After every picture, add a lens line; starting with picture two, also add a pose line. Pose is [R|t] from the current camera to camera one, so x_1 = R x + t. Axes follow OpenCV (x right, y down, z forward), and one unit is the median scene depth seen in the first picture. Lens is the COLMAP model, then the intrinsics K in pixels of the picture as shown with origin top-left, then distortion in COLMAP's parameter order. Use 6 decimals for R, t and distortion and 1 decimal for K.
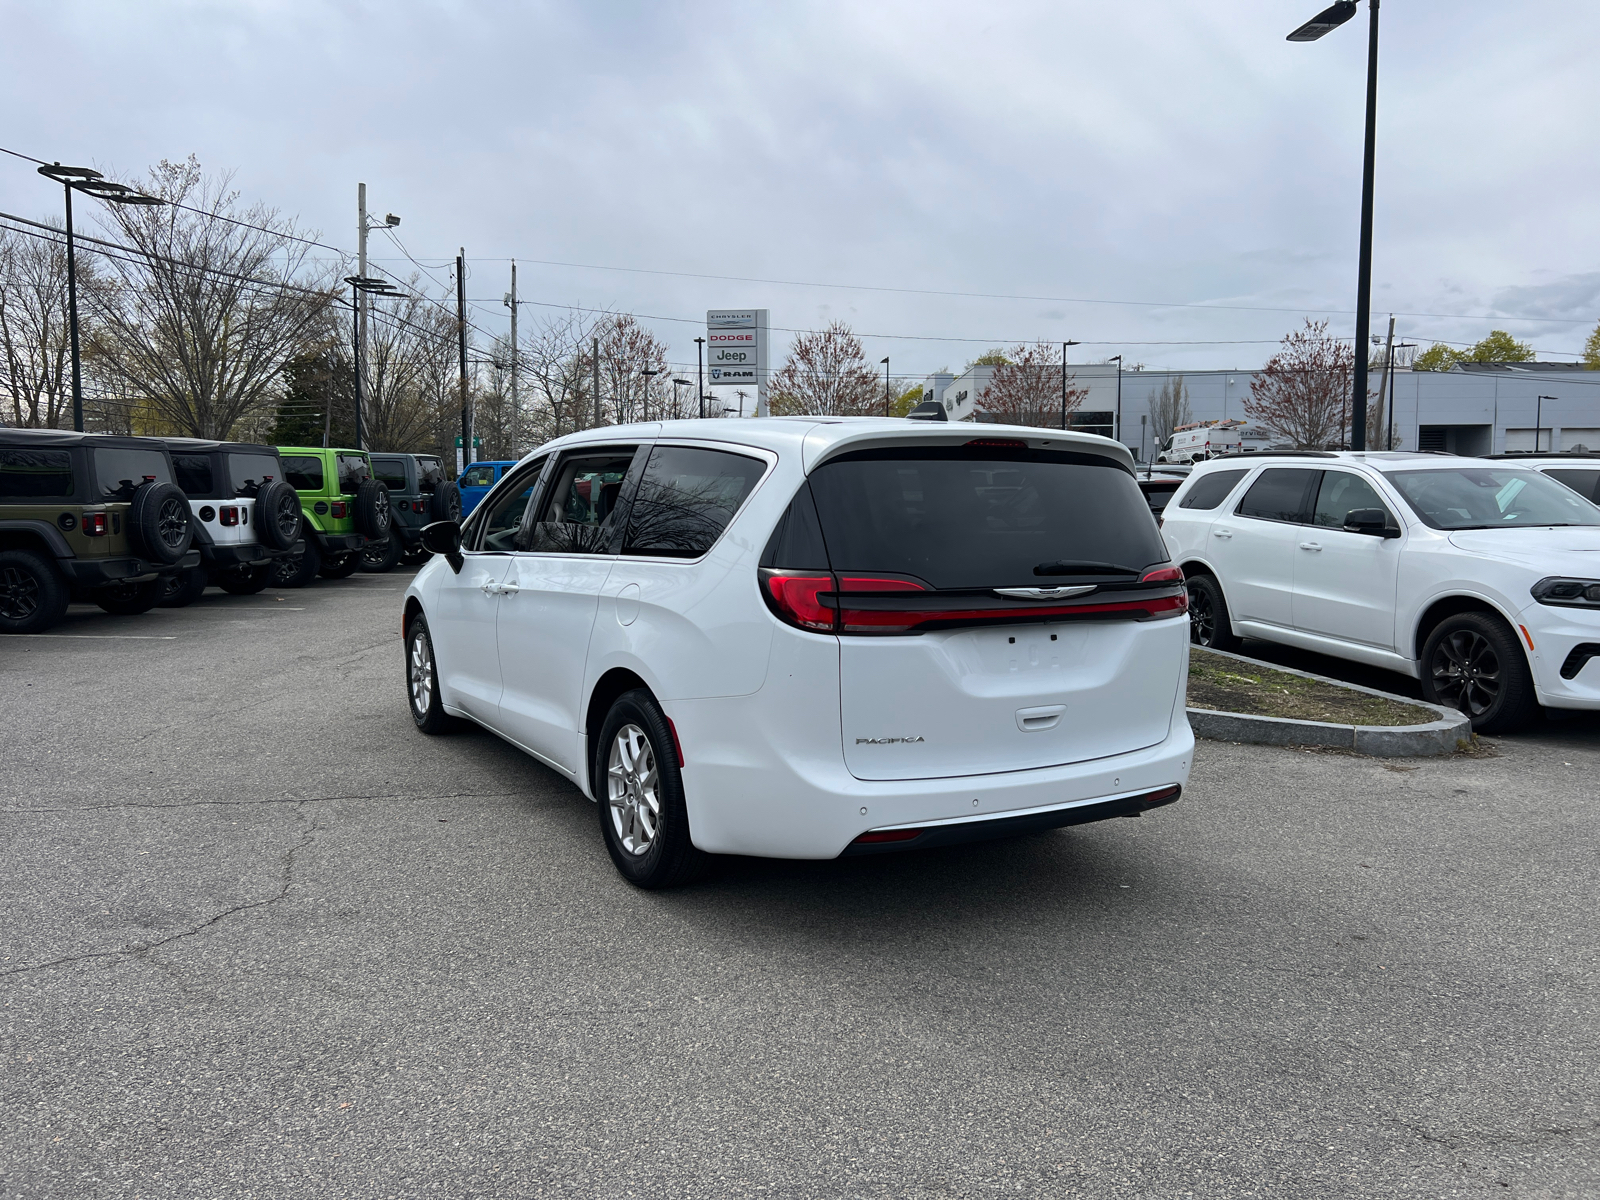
lens RADIAL K [[1192.3, 0, 790.3], [0, 1192.3, 602.0], [0, 0, 1]] dist [0.059989, -0.069204]
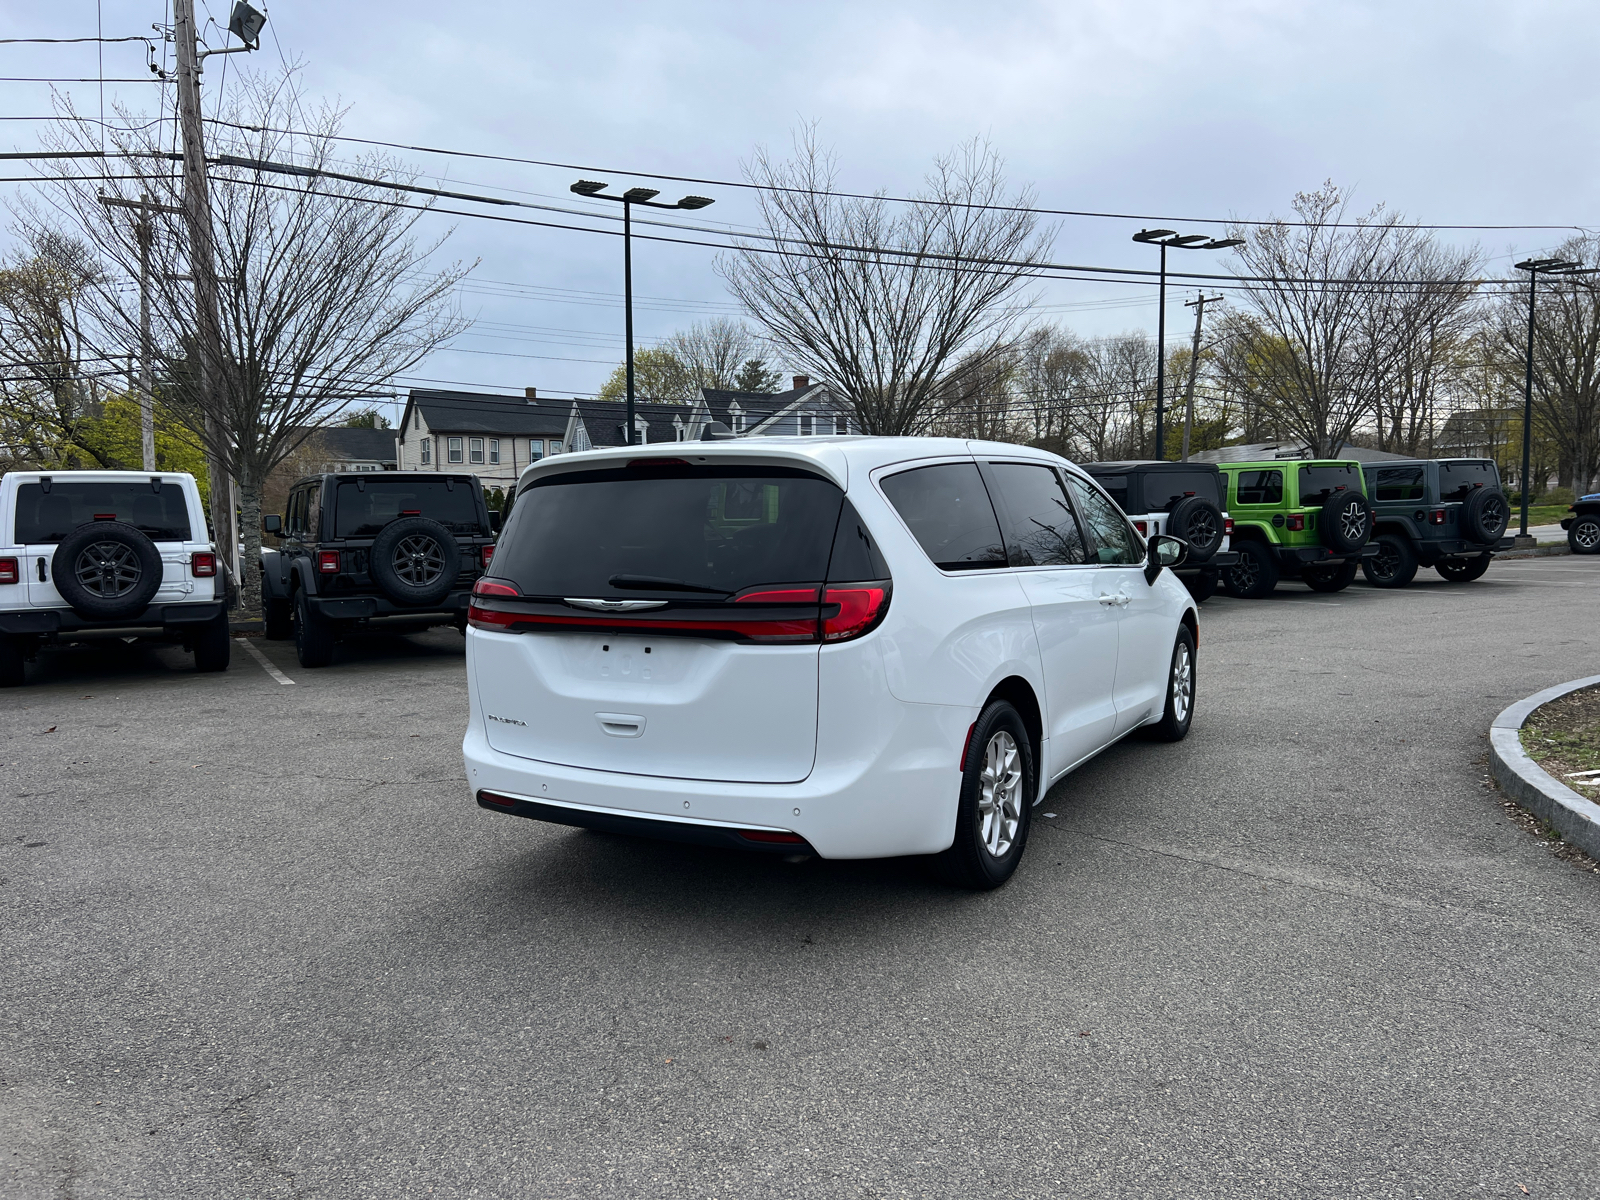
lens RADIAL K [[1190.1, 0, 788.9], [0, 1190.1, 612.5], [0, 0, 1]] dist [0.064333, -0.084826]
pose [[0.498476, 0.053406, -0.865257, 0.238913], [-0.054295, 0.998064, 0.030324, -0.008229], [0.865201, 0.031863, 0.500411, 0.122681]]
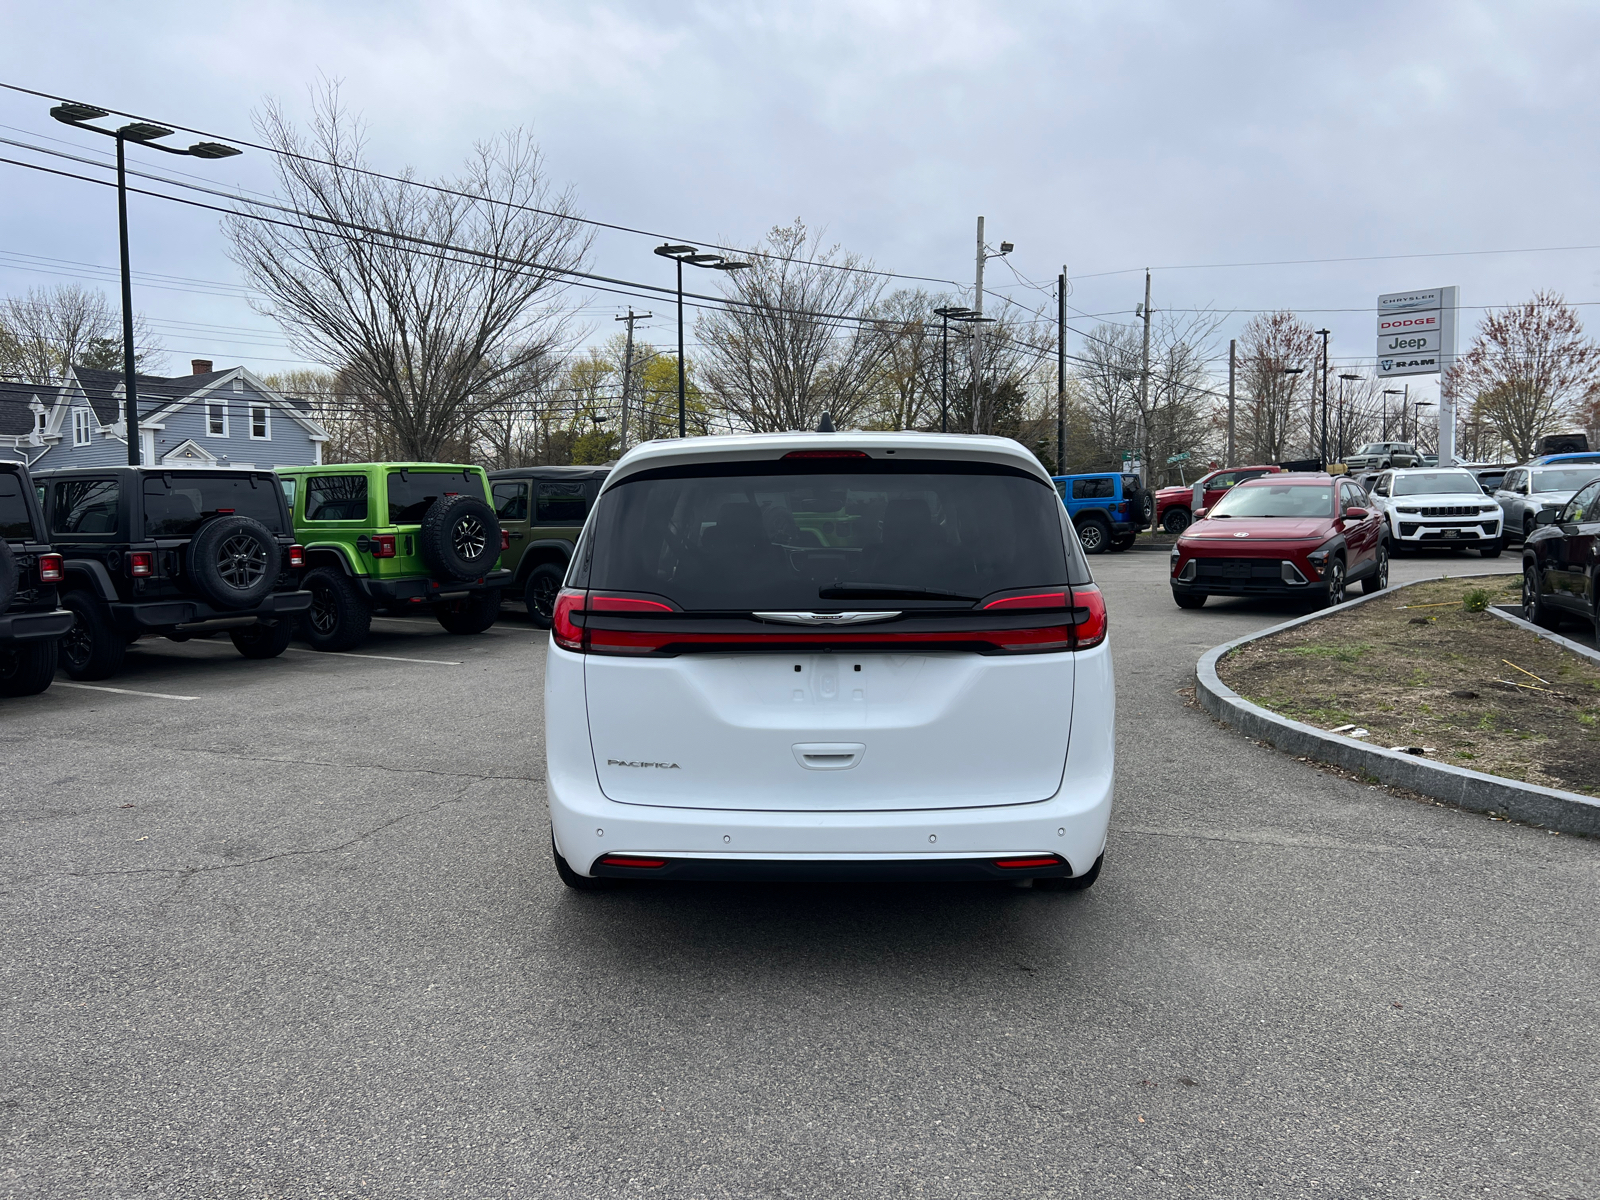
lens RADIAL K [[1192.3, 0, 790.3], [0, 1192.3, 602.0], [0, 0, 1]] dist [0.059989, -0.069204]
pose [[0.850646, 0.021881, -0.525283, 0.133138], [-0.027572, 0.999615, -0.003010, -0.003243], [0.525015, 0.017043, 0.850922, 0.043692]]
